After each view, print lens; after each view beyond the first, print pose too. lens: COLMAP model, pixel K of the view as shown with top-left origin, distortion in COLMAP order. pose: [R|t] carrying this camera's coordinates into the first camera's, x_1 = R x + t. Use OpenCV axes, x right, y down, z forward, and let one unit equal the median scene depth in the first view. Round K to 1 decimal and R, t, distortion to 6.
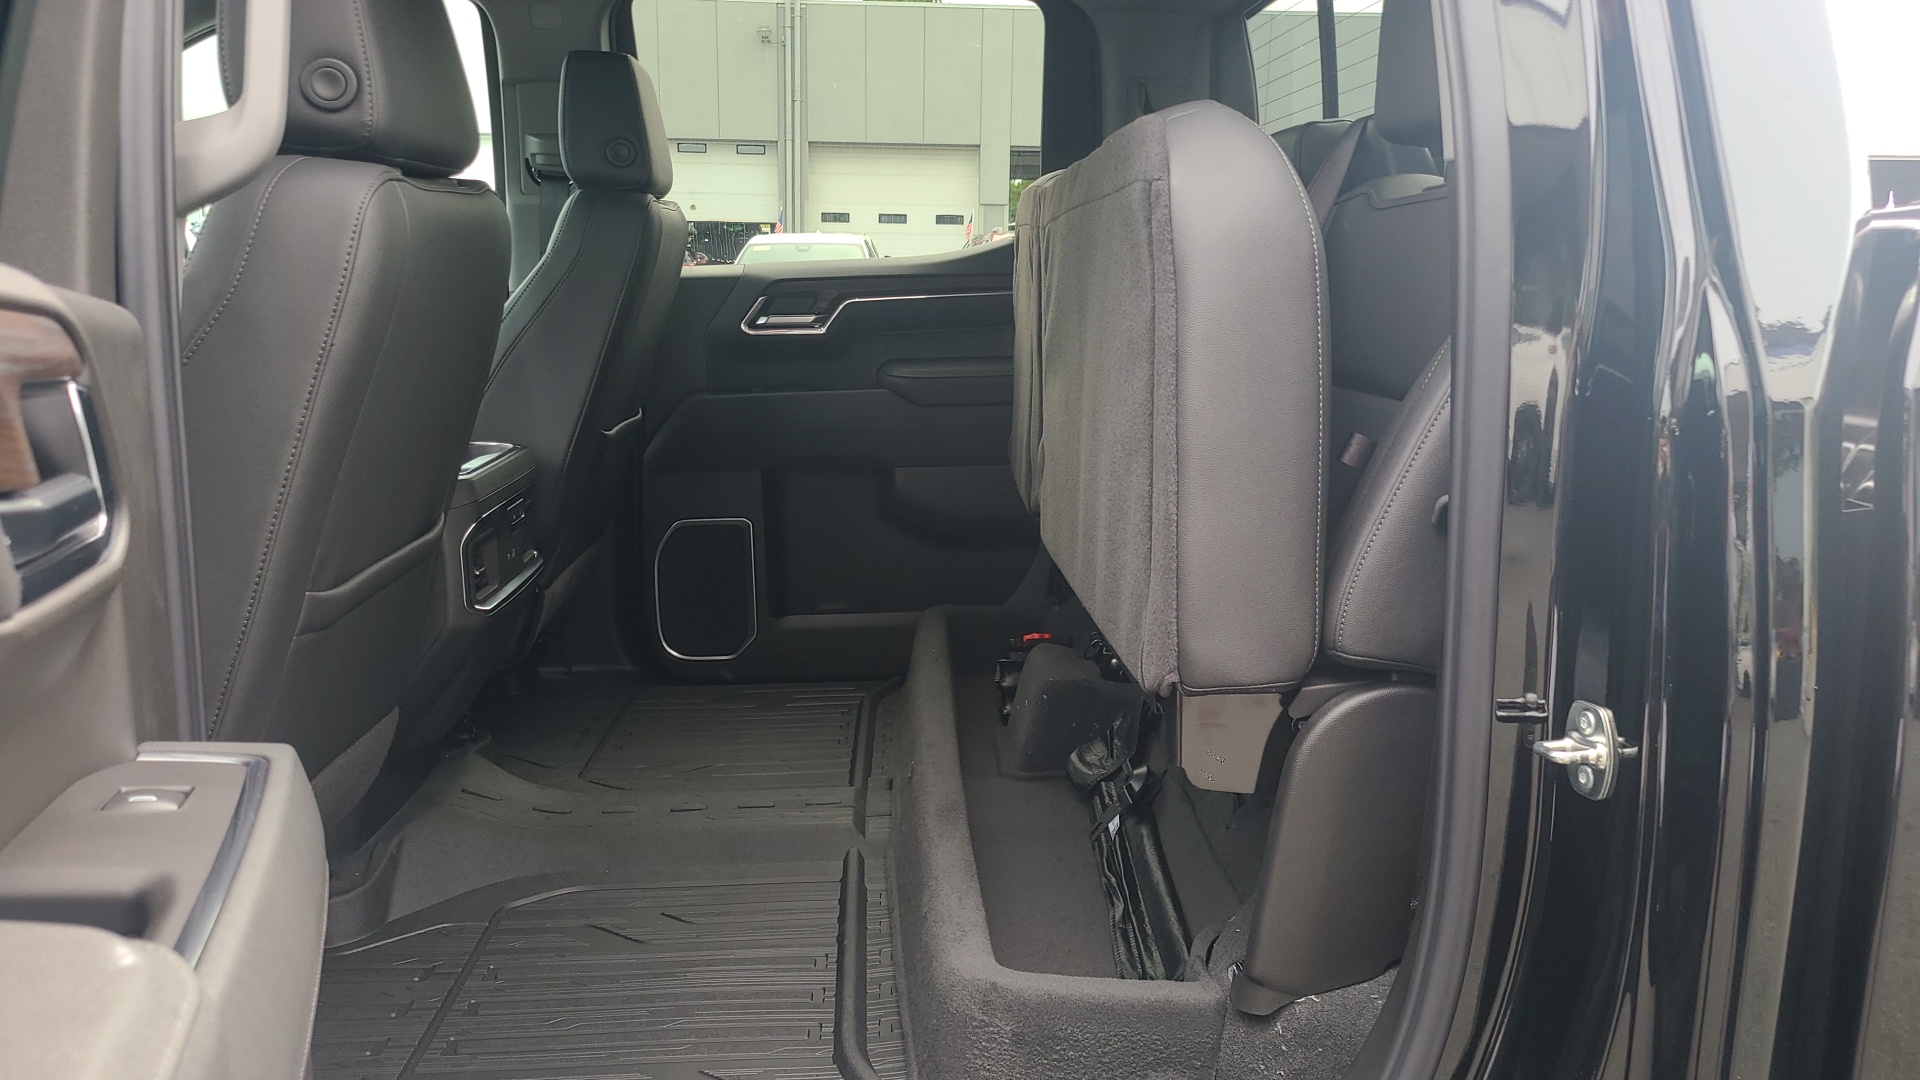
lens RADIAL K [[1419.9, 0, 951.4], [0, 1419.9, 535.2], [0, 0, 1]] dist [0.060746, -0.040511]
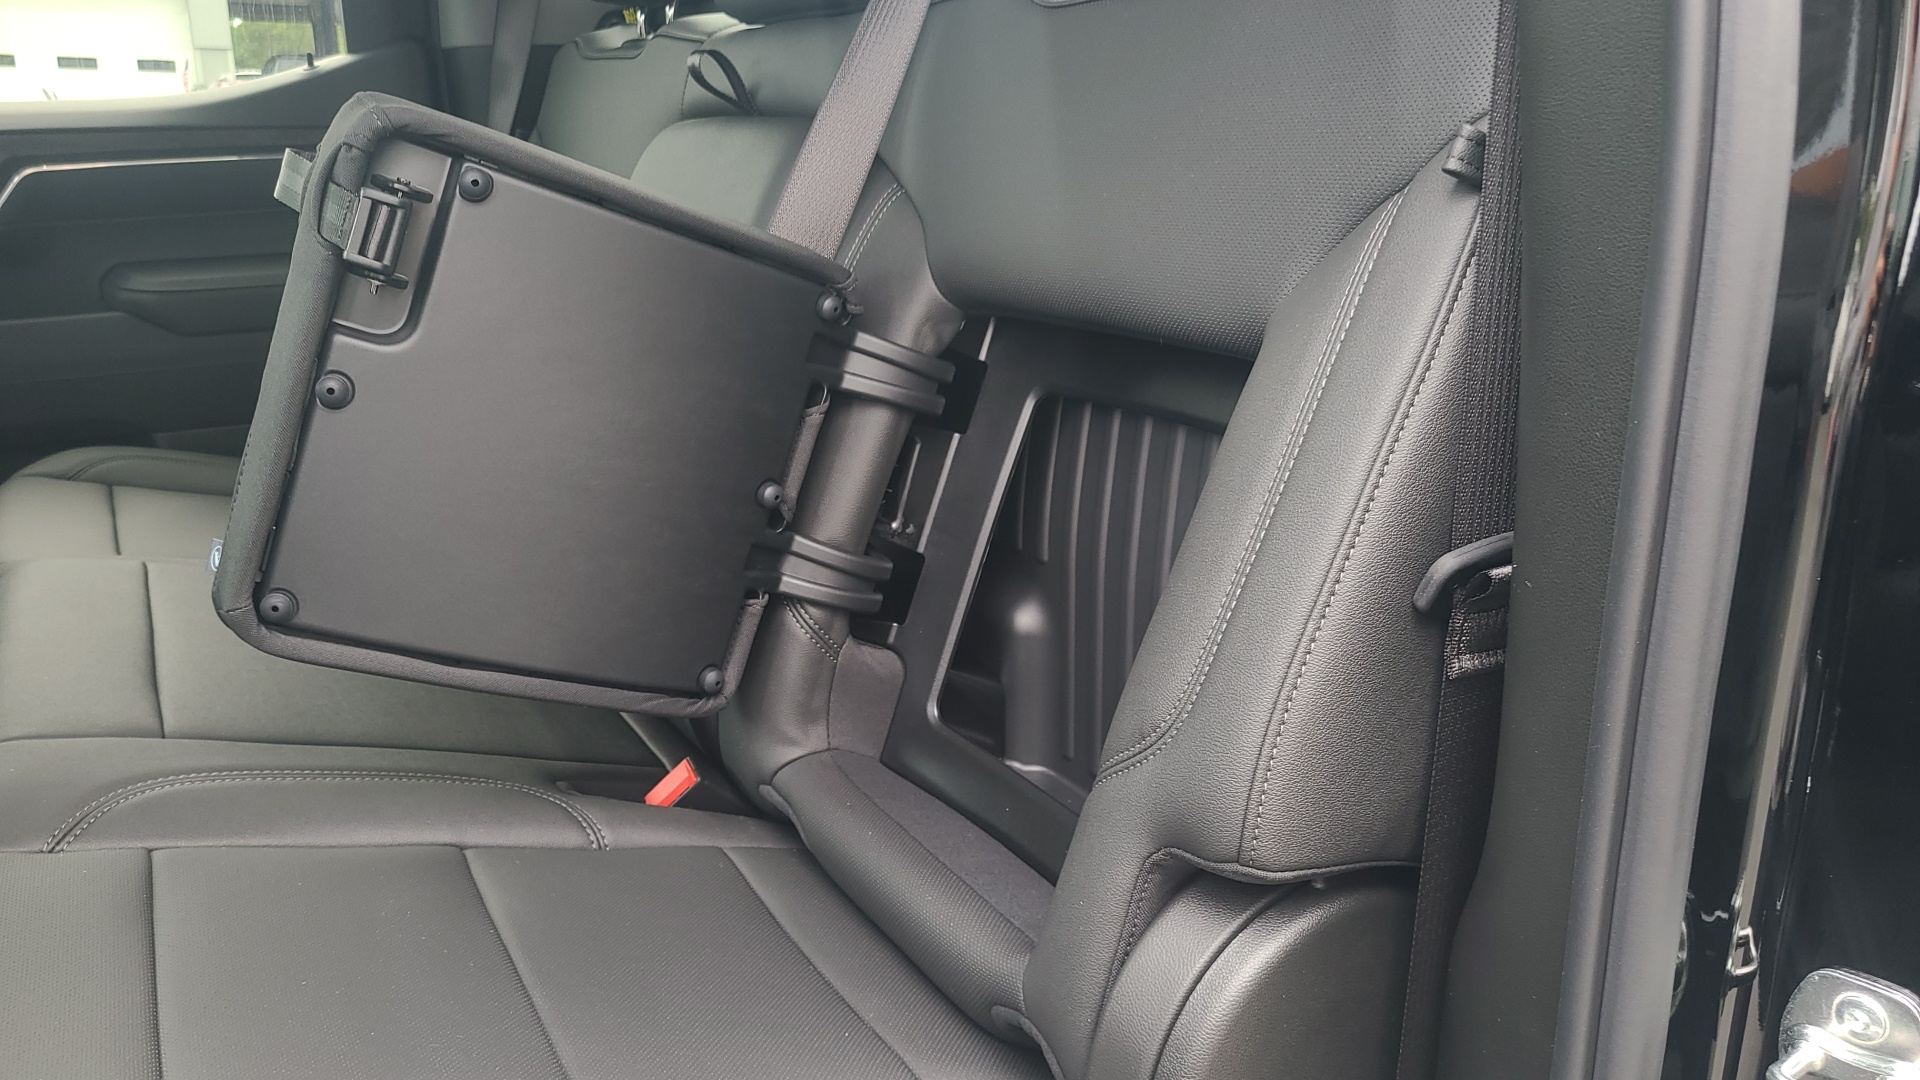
lens RADIAL K [[1434.8, 0, 923.7], [0, 1434.8, 541.0], [0, 0, 1]] dist [0.051467, -0.046001]
pose [[0.893614, -0.127523, 0.430340, -0.018121], [0.086497, 0.989745, 0.113677, -0.045099], [-0.440423, -0.064360, 0.895480, 0.265009]]
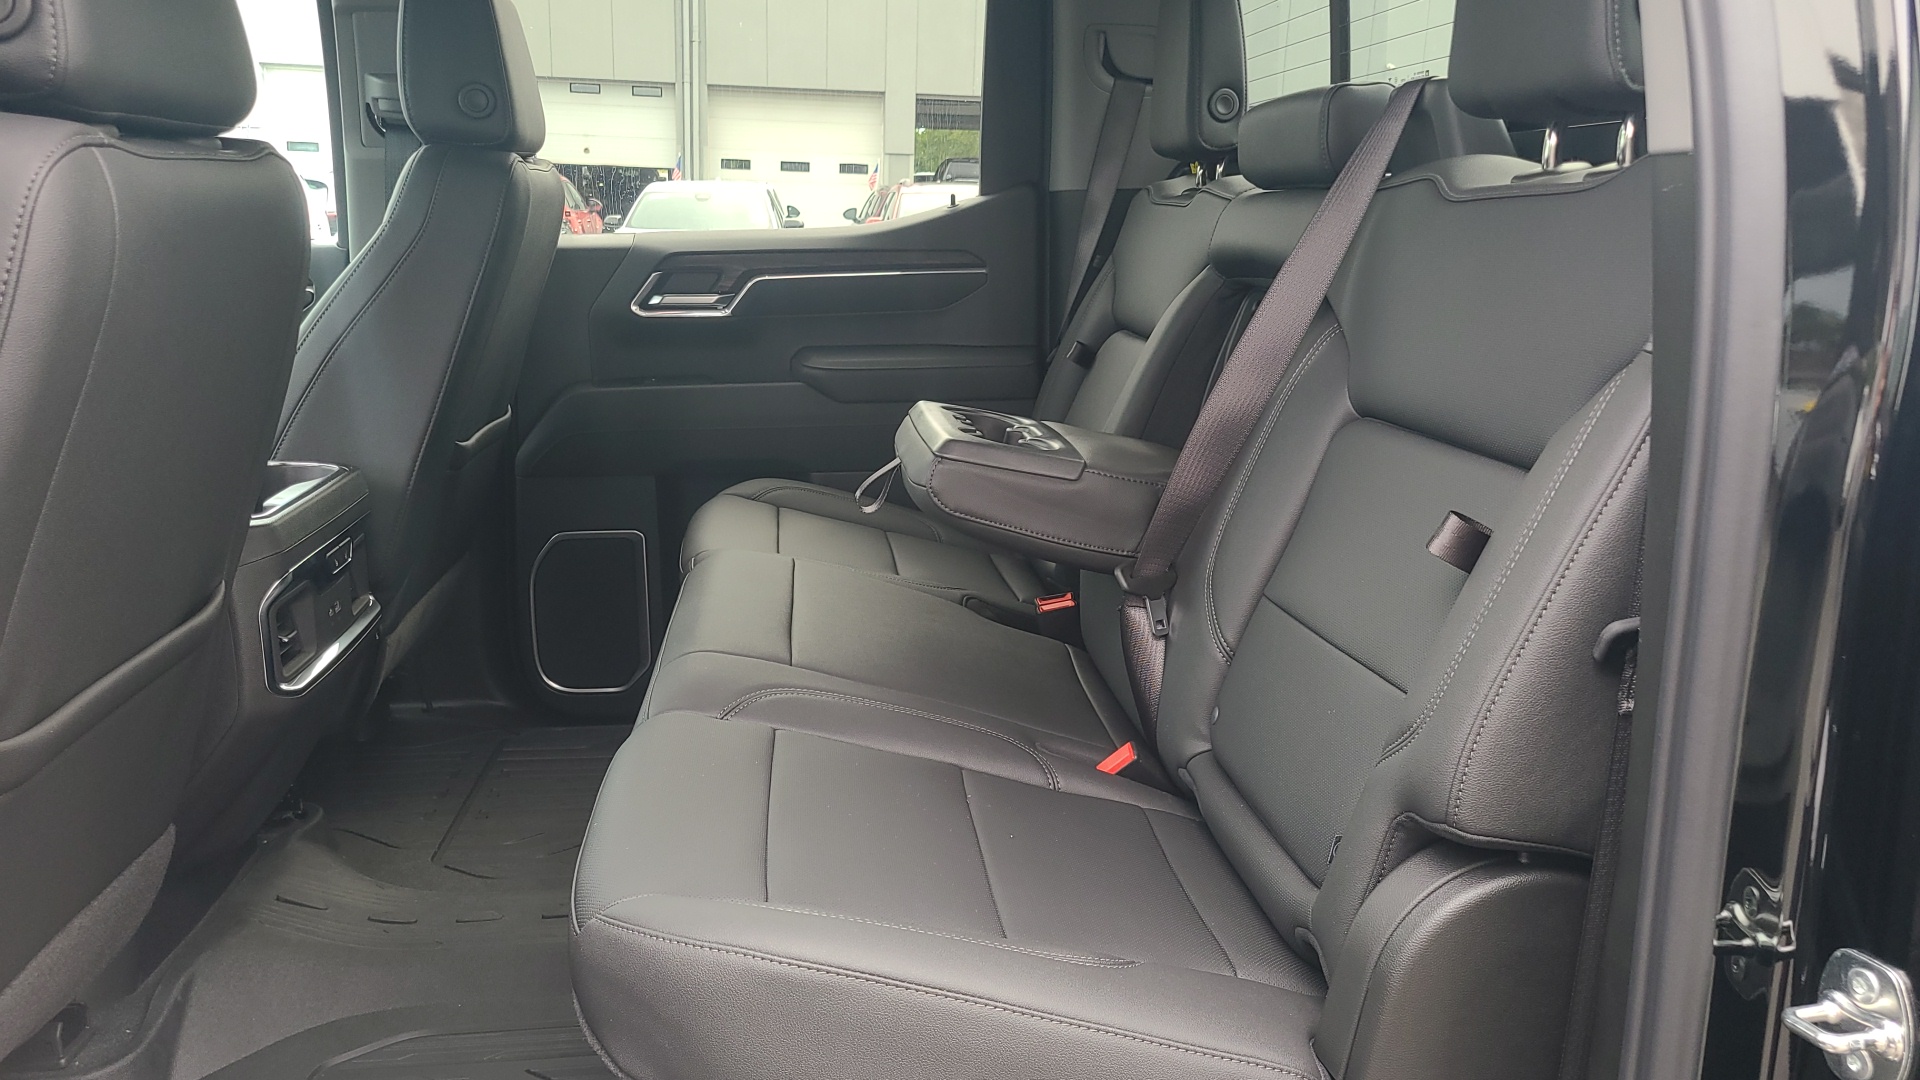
lens RADIAL K [[1419.9, 0, 951.4], [0, 1419.9, 535.2], [0, 0, 1]] dist [0.060746, -0.040511]
pose [[0.997666, -0.000163, 0.068287, -0.014310], [-0.002153, 0.999425, 0.033837, -0.039555], [-0.068254, -0.033905, 0.997092, 0.129368]]
